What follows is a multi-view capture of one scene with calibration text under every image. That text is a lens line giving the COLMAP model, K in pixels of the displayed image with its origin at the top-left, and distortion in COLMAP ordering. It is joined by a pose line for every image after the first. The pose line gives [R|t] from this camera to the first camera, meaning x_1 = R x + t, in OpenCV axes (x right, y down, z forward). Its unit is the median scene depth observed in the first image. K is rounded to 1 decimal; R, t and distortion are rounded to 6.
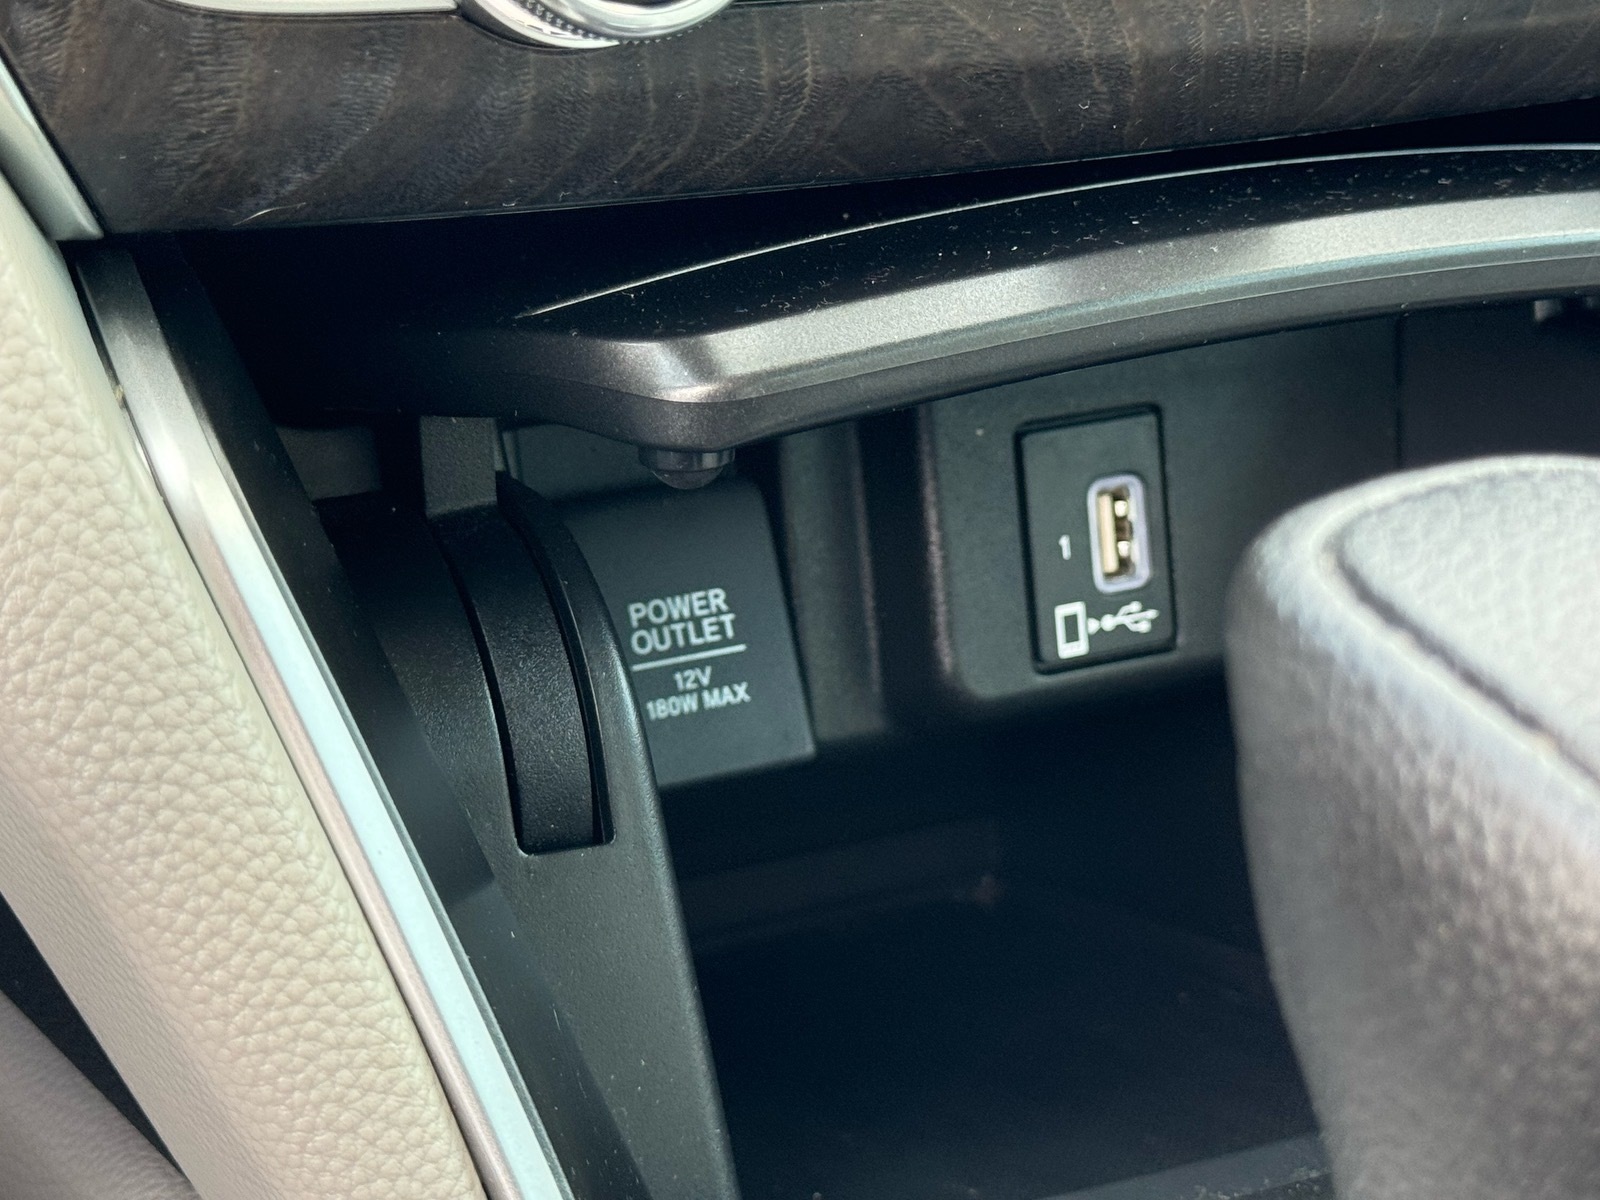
lens RADIAL K [[3096.6, 0, 797.7], [0, 3096.6, 601.6], [0, 0, 1]] dist [0.113378, 0.000000]
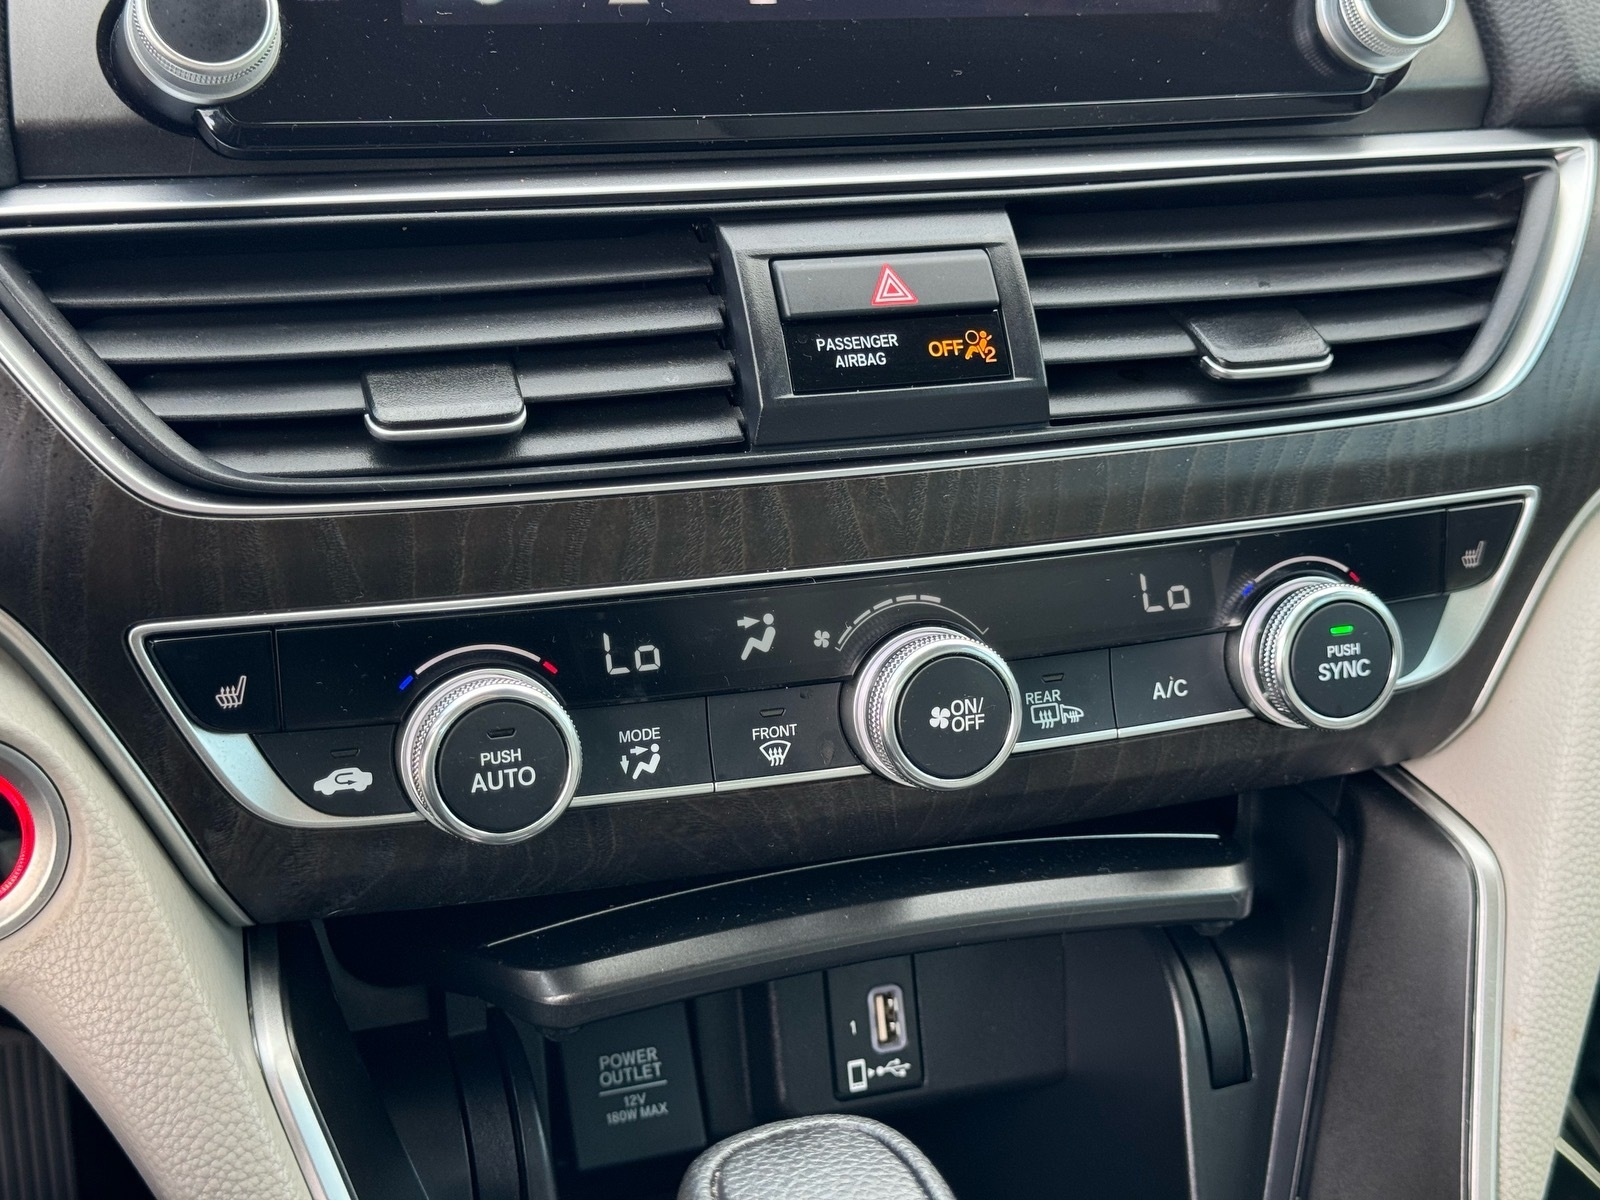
lens RADIAL K [[2283.7, 0, 788.7], [0, 2283.7, 587.2], [0, 0, 1]] dist [0.134502, 0.000000]
pose [[0.992409, 0.012976, -0.122291, 0.288495], [-0.026353, 0.993757, -0.108413, -0.173102], [0.120121, 0.110813, 0.986555, -0.442717]]
